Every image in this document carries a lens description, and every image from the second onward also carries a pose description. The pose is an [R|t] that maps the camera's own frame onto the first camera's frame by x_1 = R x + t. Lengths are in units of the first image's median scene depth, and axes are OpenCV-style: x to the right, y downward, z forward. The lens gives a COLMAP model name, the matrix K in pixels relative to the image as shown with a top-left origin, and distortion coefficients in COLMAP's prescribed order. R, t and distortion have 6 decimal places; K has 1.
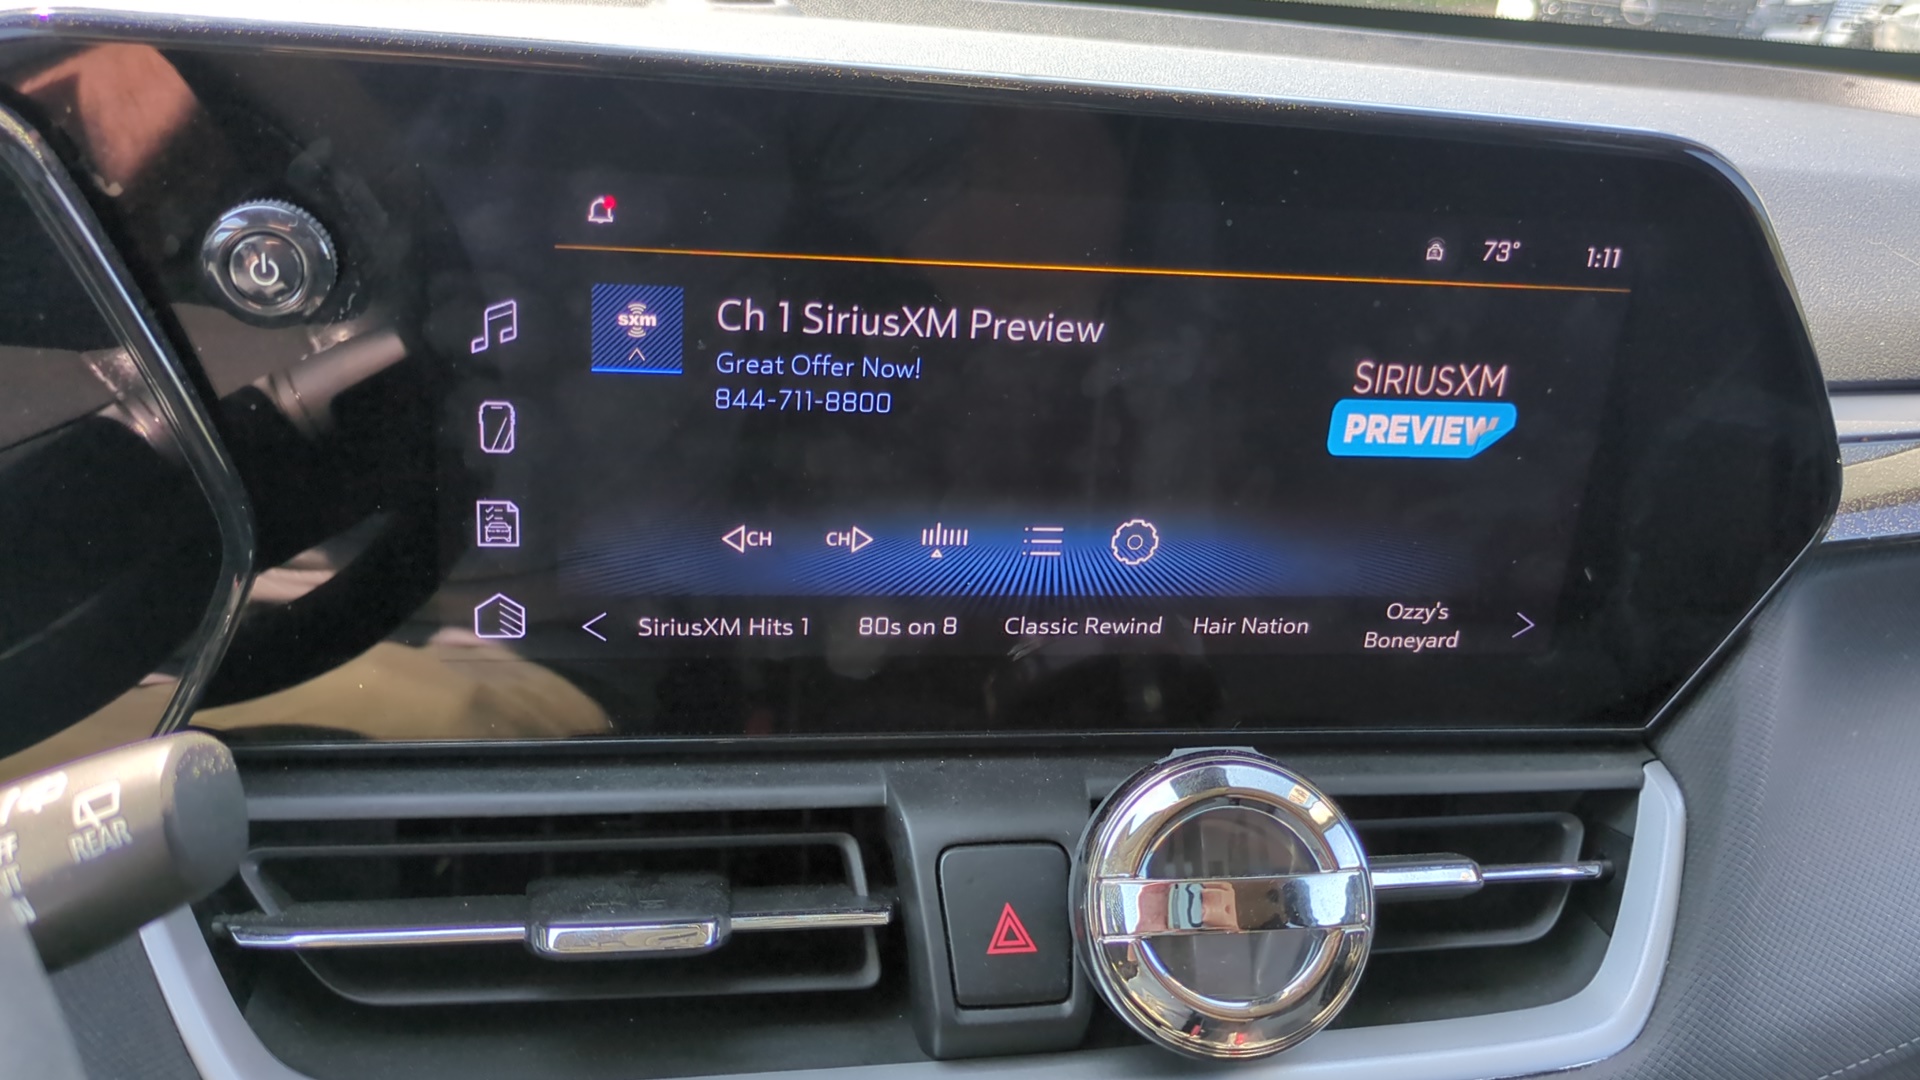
lens RADIAL K [[1679.7, 0, 954.1], [0, 1679.7, 513.2], [0, 0, 1]] dist [0.044394, -0.044287]
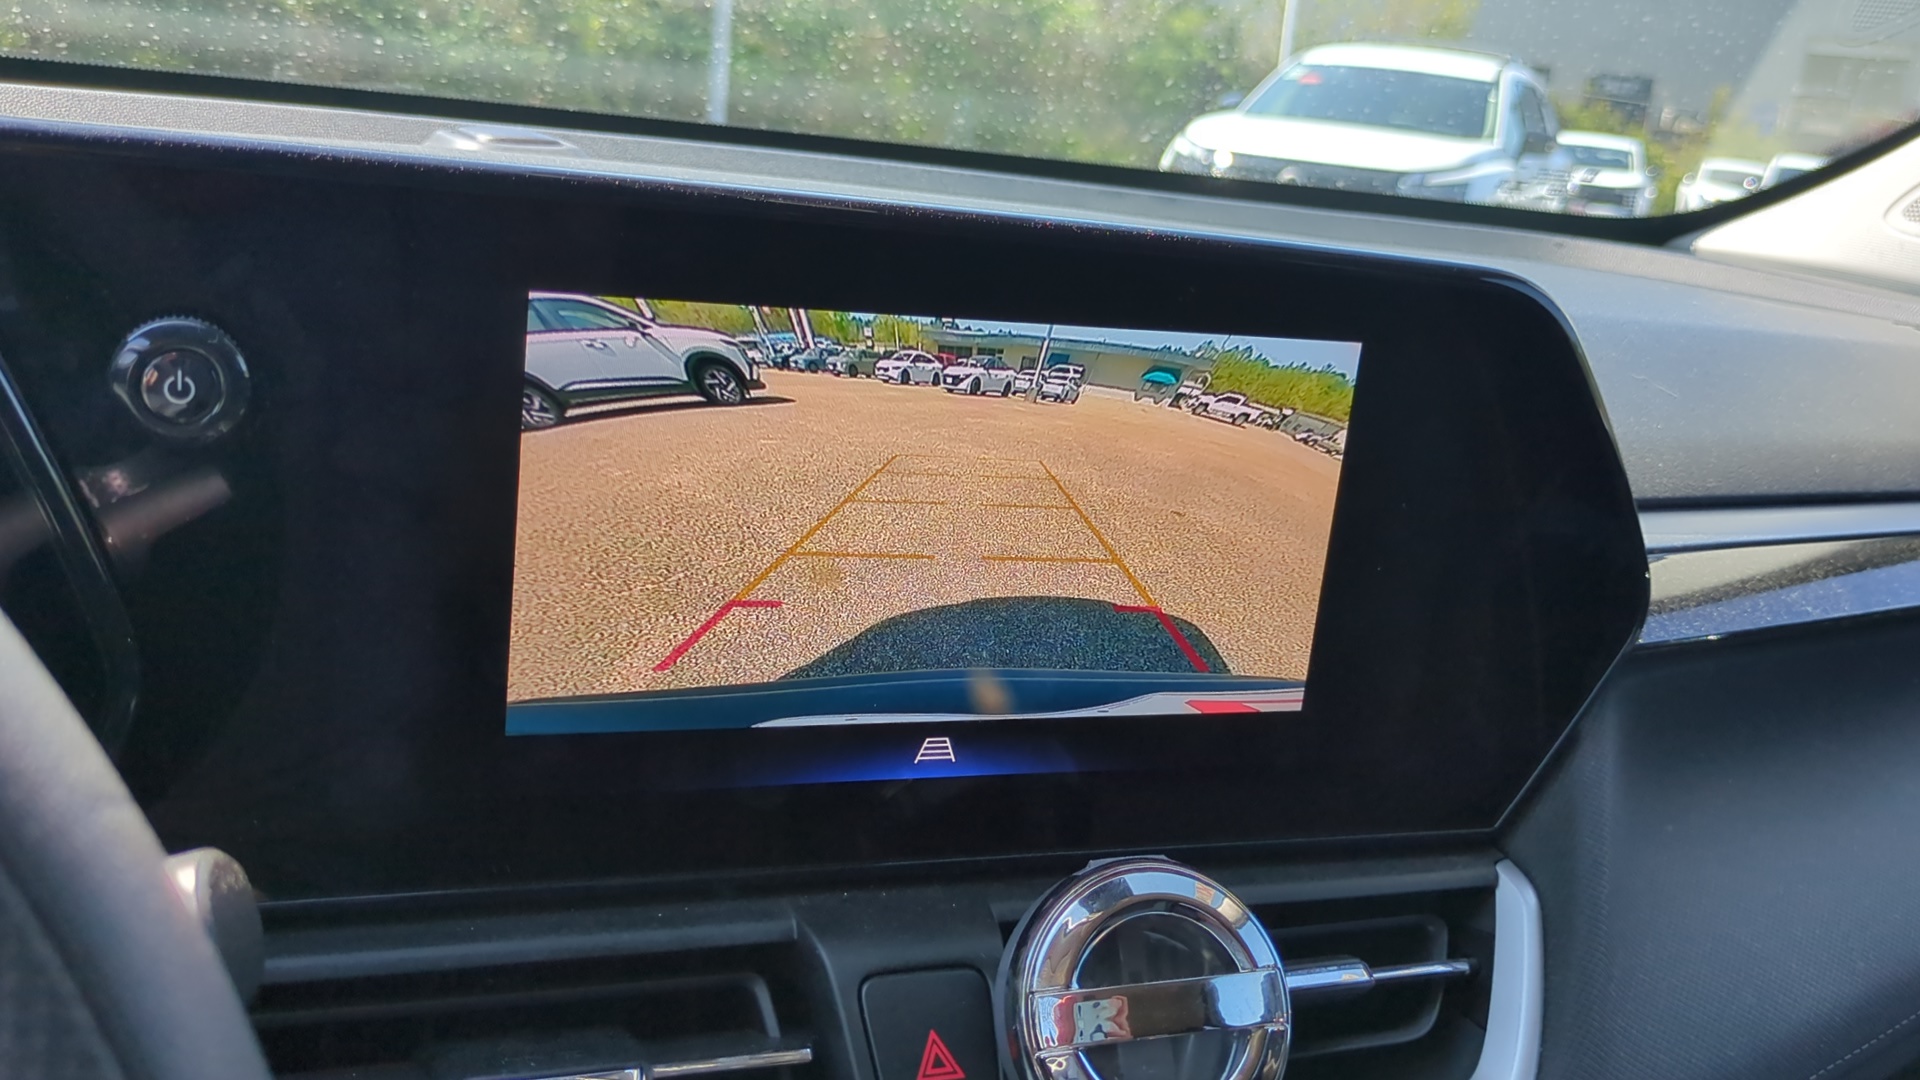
lens RADIAL K [[1813.8, 0, 959.7], [0, 1813.8, 523.3], [0, 0, 1]] dist [0.039450, 0.000000]
pose [[0.981075, -0.019773, 0.192617, -0.148534], [0.039284, 0.994410, -0.098009, 0.041908], [-0.189603, 0.103721, 0.976367, -0.067357]]
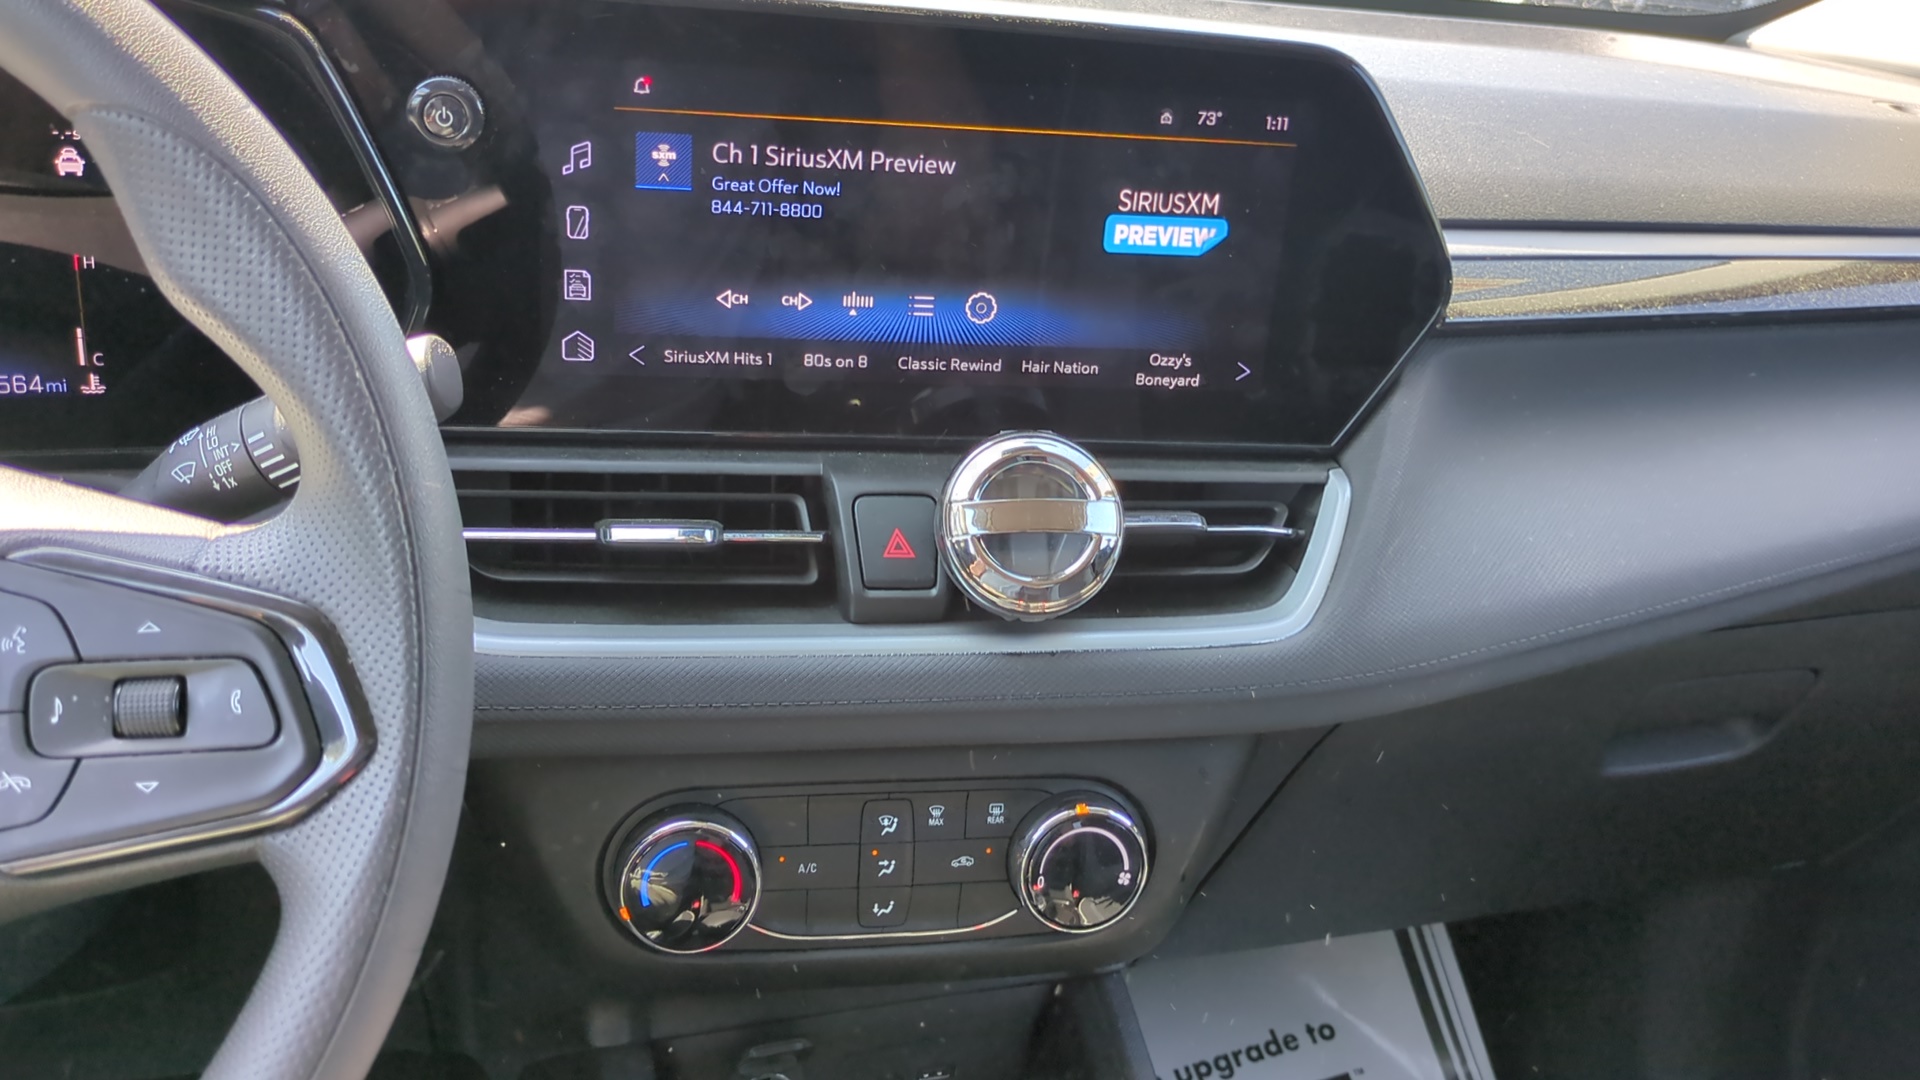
lens RADIAL K [[1679.7, 0, 949.9], [0, 1679.7, 506.1], [0, 0, 1]] dist [0.044394, -0.044287]
pose [[0.999965, -0.002266, -0.008016, 0.092975], [0.002239, 0.999992, -0.003452, 0.212374], [0.008024, 0.003434, 0.999962, -0.577042]]
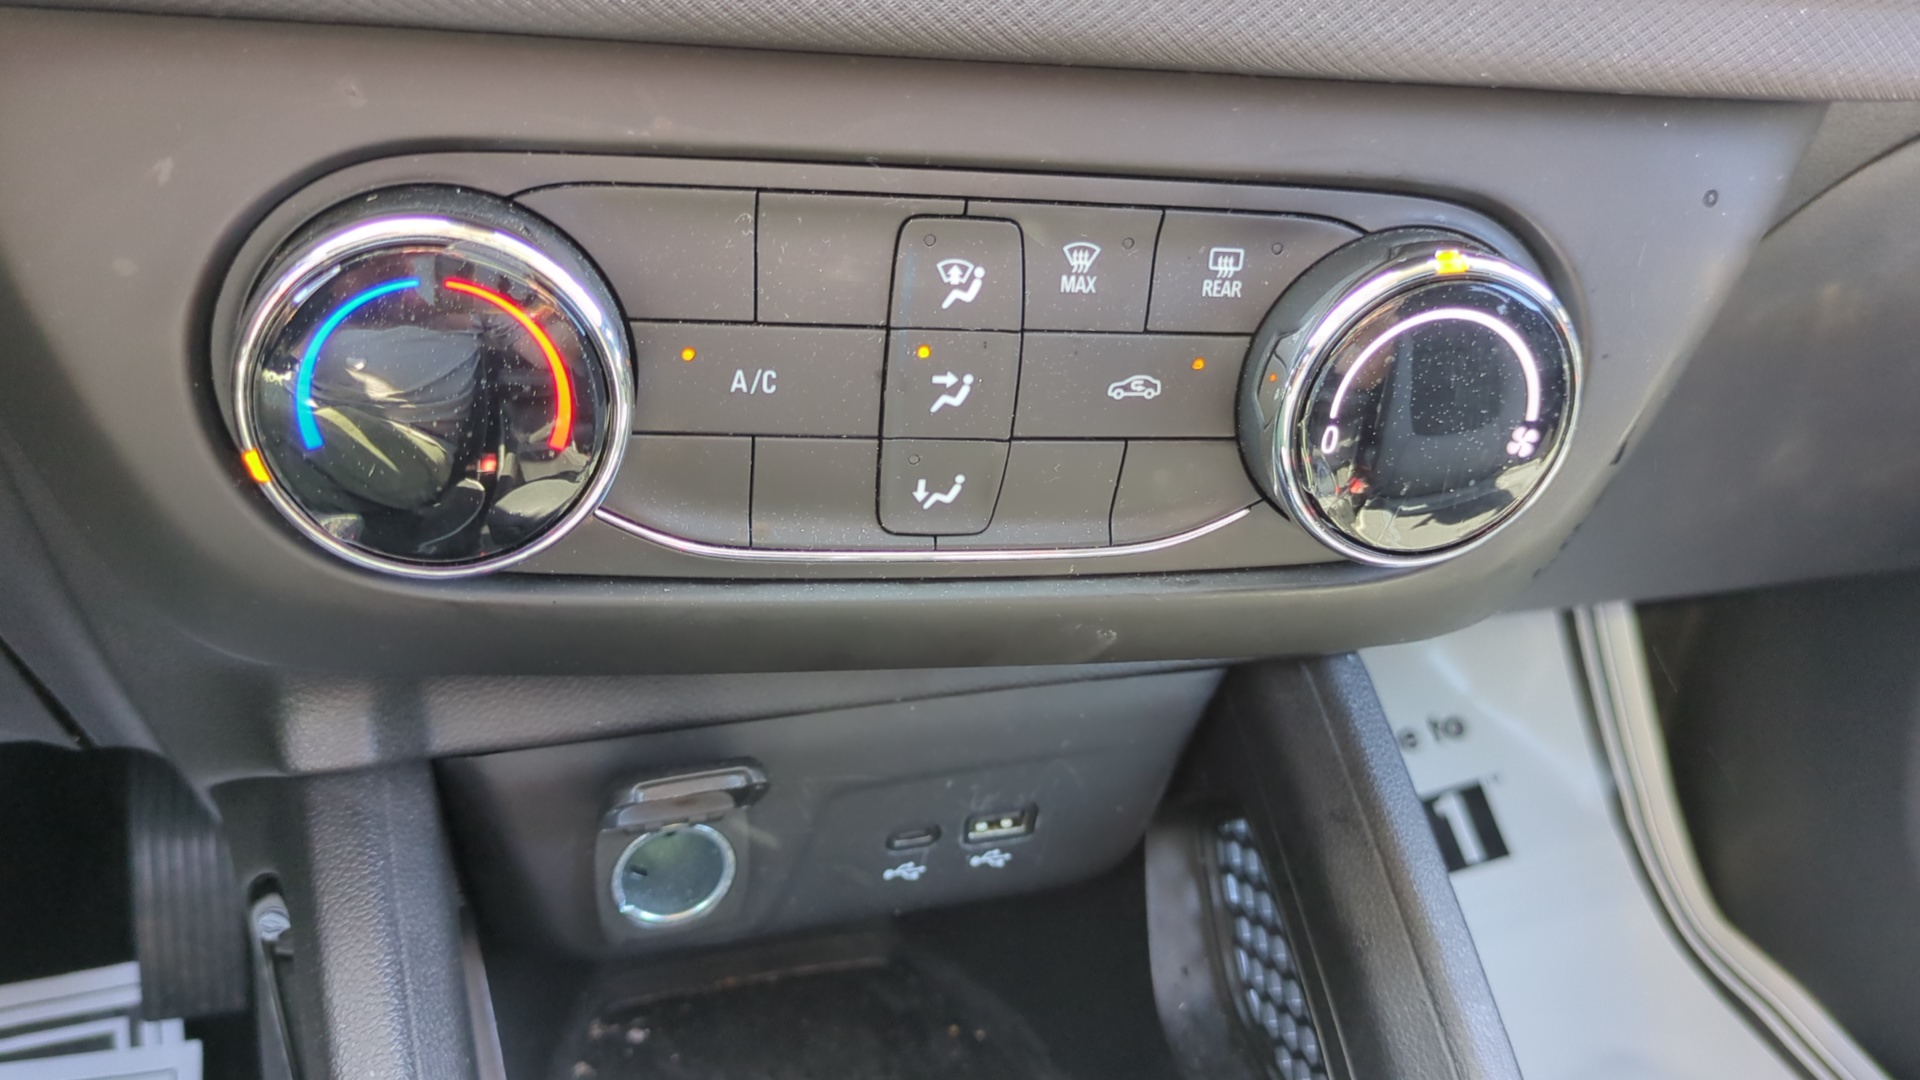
lens RADIAL K [[1679.7, 0, 967.8], [0, 1679.7, 532.8], [0, 0, 1]] dist [0.044394, -0.044287]
pose [[0.999216, 0.036108, 0.016216, 0.017882], [-0.038661, 0.978175, 0.204155, 0.468391], [-0.008491, -0.204622, 0.978804, 0.367858]]
